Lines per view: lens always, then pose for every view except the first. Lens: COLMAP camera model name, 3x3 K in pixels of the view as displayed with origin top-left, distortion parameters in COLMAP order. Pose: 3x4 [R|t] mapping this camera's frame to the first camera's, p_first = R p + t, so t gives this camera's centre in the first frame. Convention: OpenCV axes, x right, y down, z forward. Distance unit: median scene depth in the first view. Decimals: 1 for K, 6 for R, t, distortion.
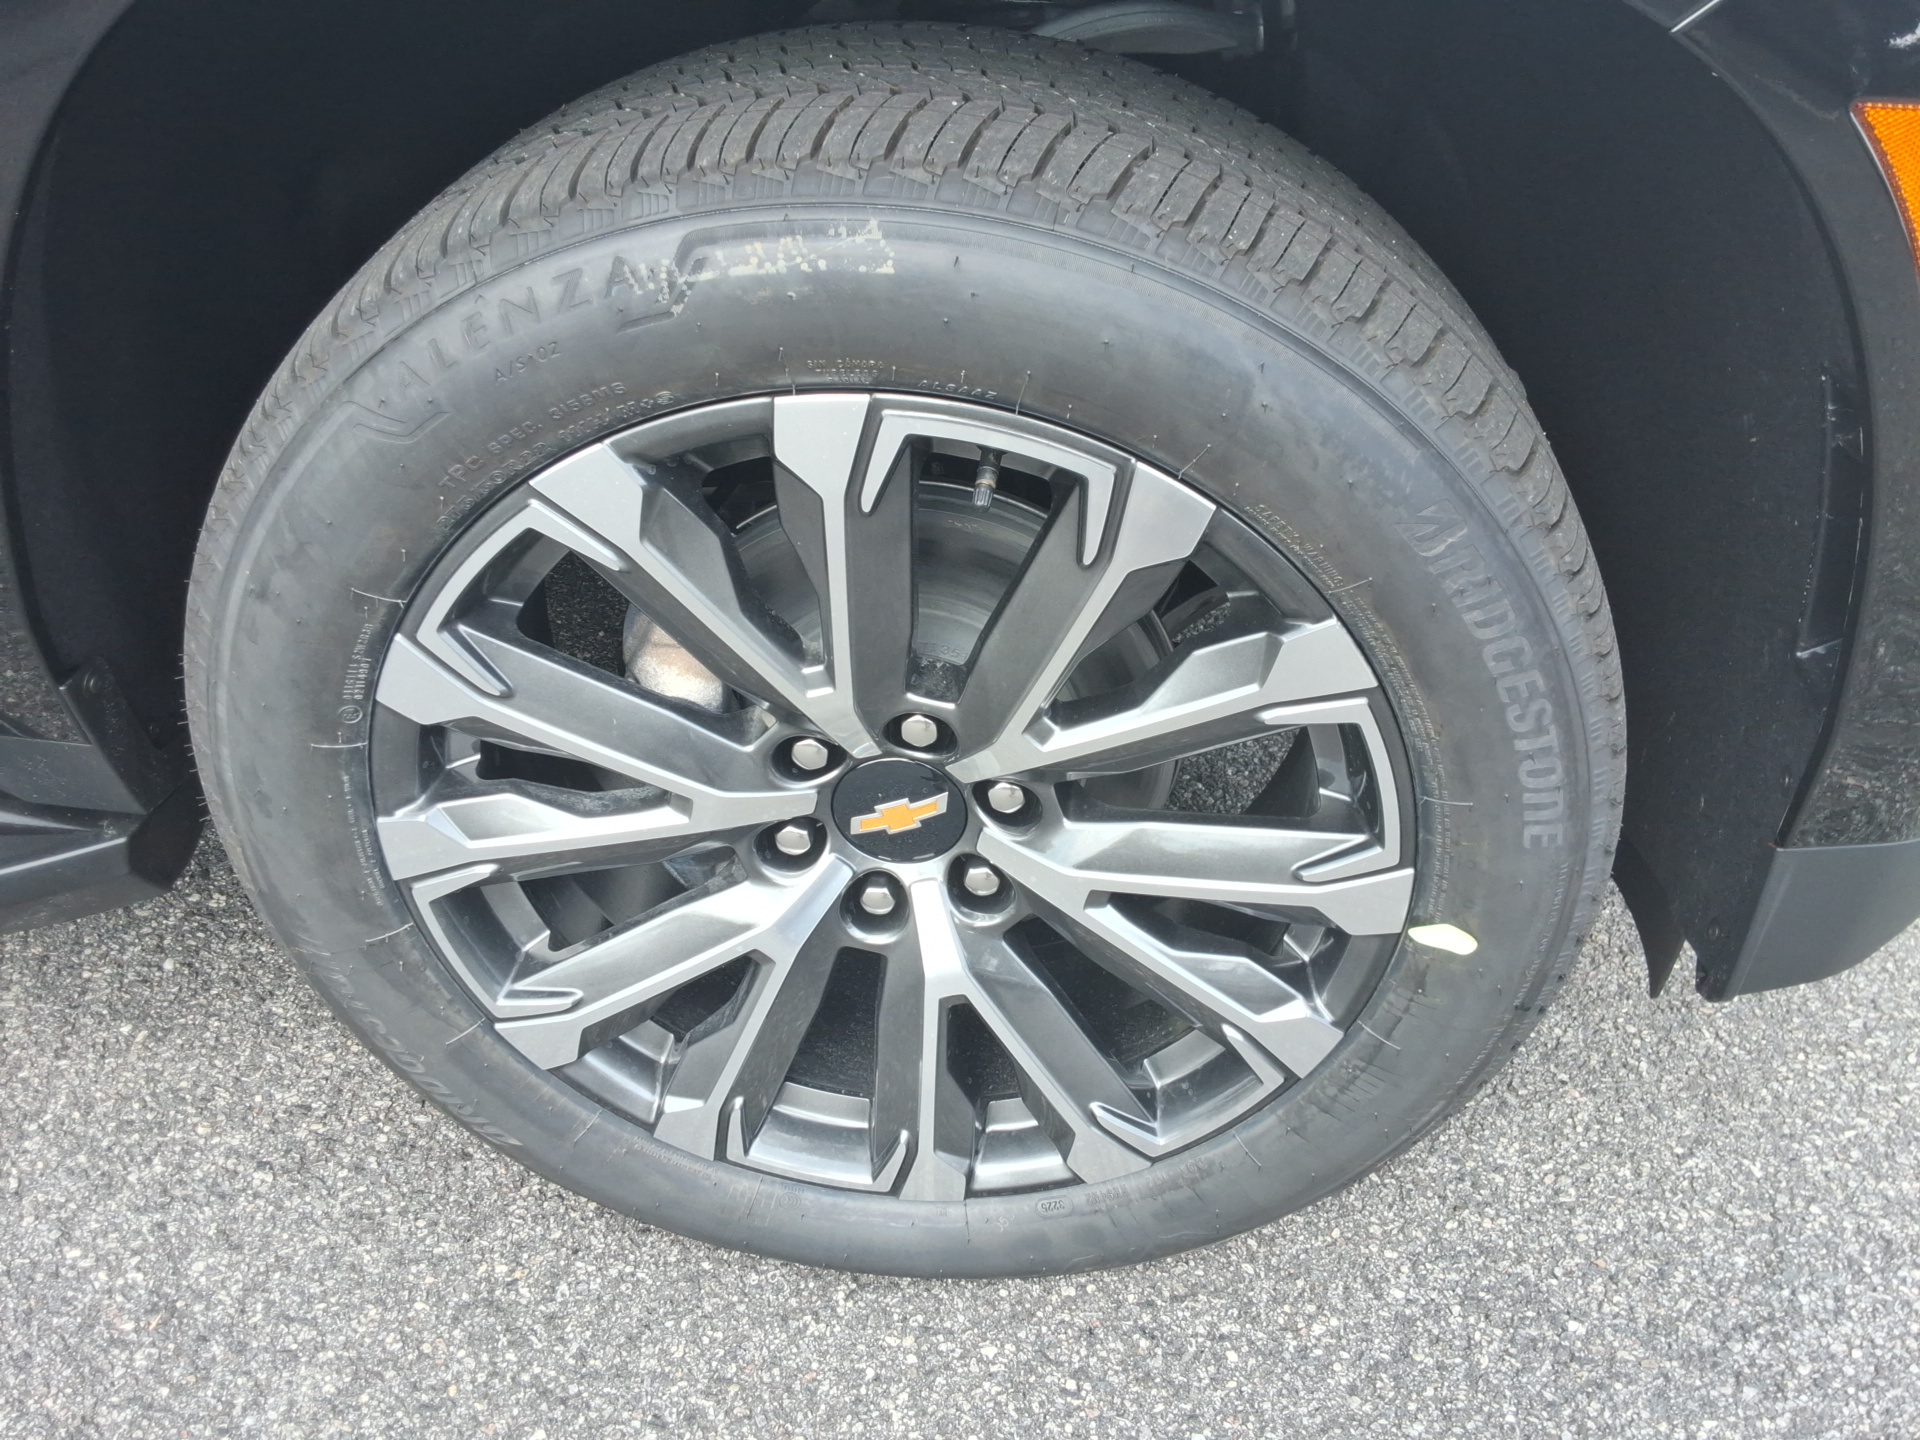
lens RADIAL K [[1547.9, 0, 970.4], [0, 1547.9, 726.8], [0, 0, 1]] dist [0.130078, -0.209721]
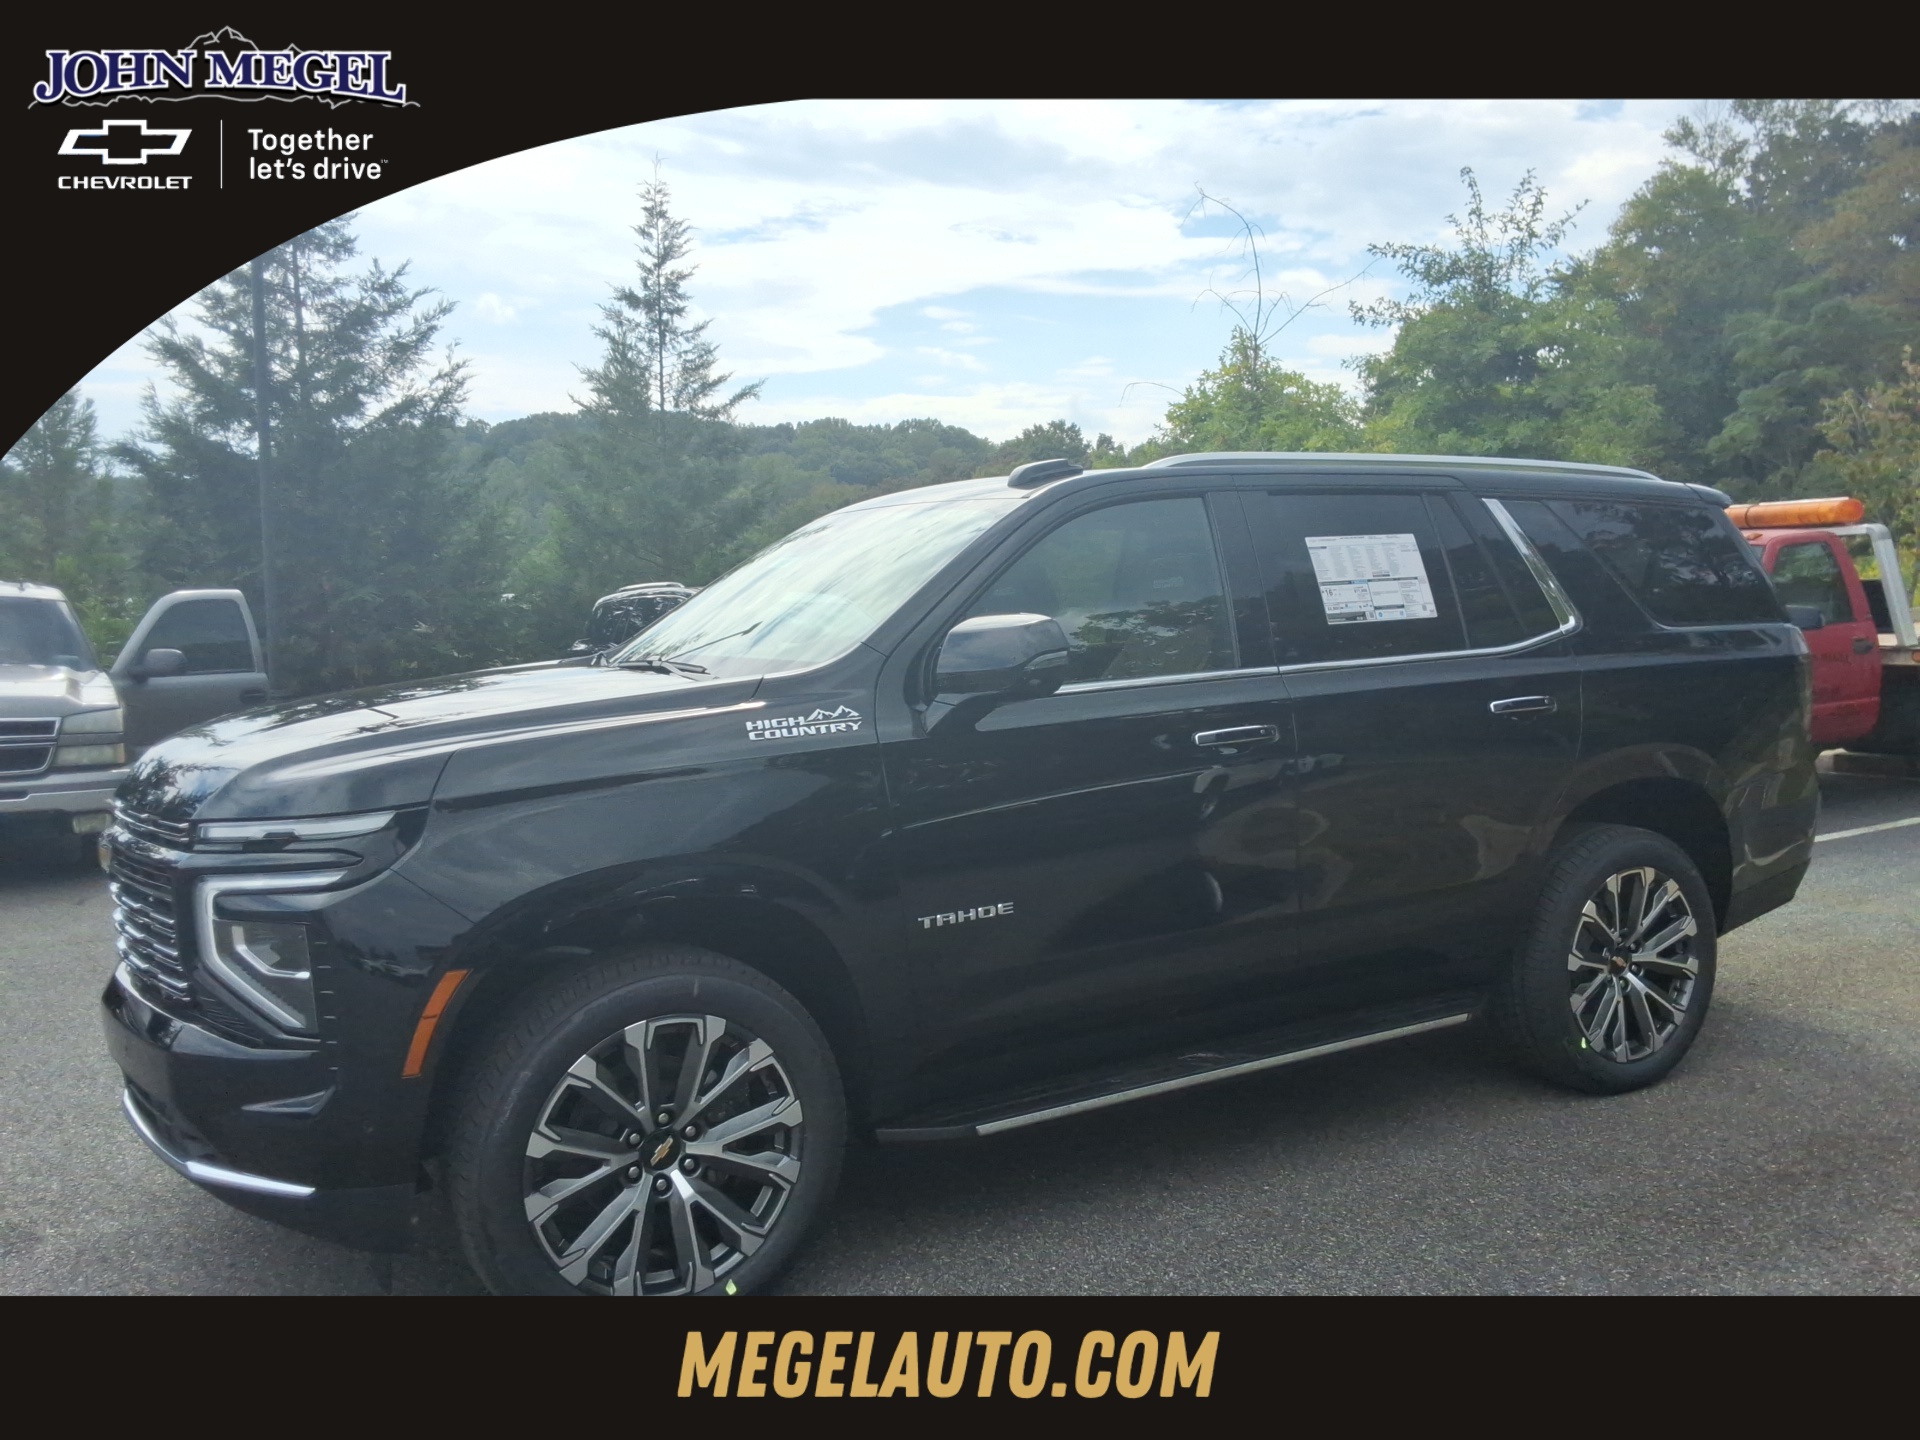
lens RADIAL K [[1547.9, 0, 970.4], [0, 1547.9, 726.8], [0, 0, 1]] dist [0.130078, -0.209721]
pose [[0.811887, -0.208003, 0.545503, -1.224411], [0.455044, 0.810834, -0.368080, 0.909444], [-0.365751, 0.547068, 0.752956, -2.445968]]
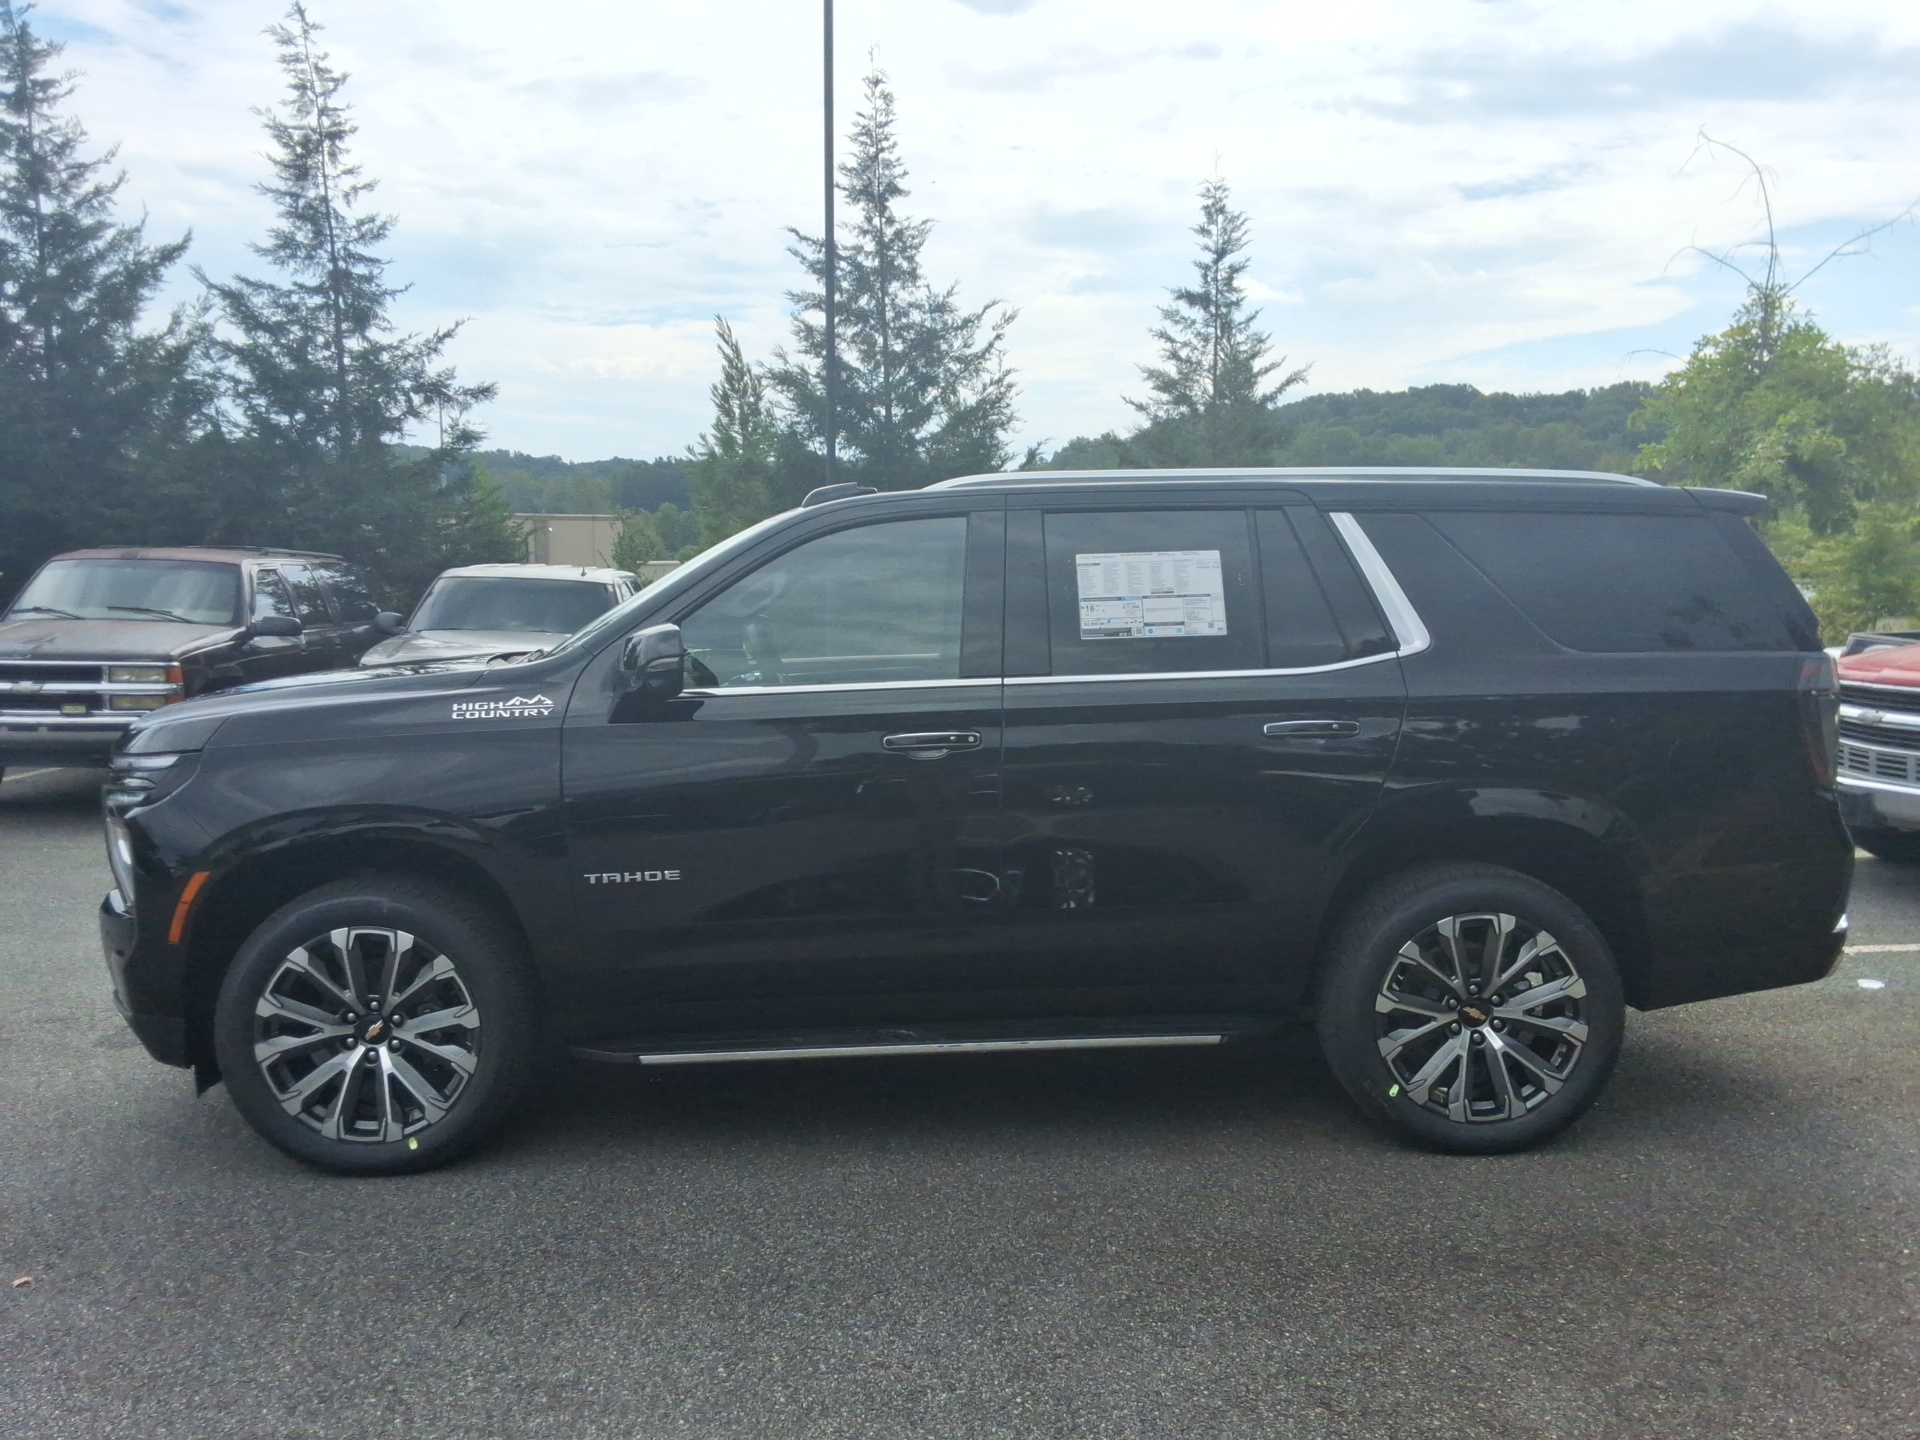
lens RADIAL K [[1547.9, 0, 970.4], [0, 1547.9, 726.8], [0, 0, 1]] dist [0.130078, -0.209721]
pose [[0.981691, -0.160732, 0.102221, 1.355236], [0.190466, 0.835452, -0.515503, 2.048859], [-0.002543, 0.525534, 0.850769, -3.415236]]
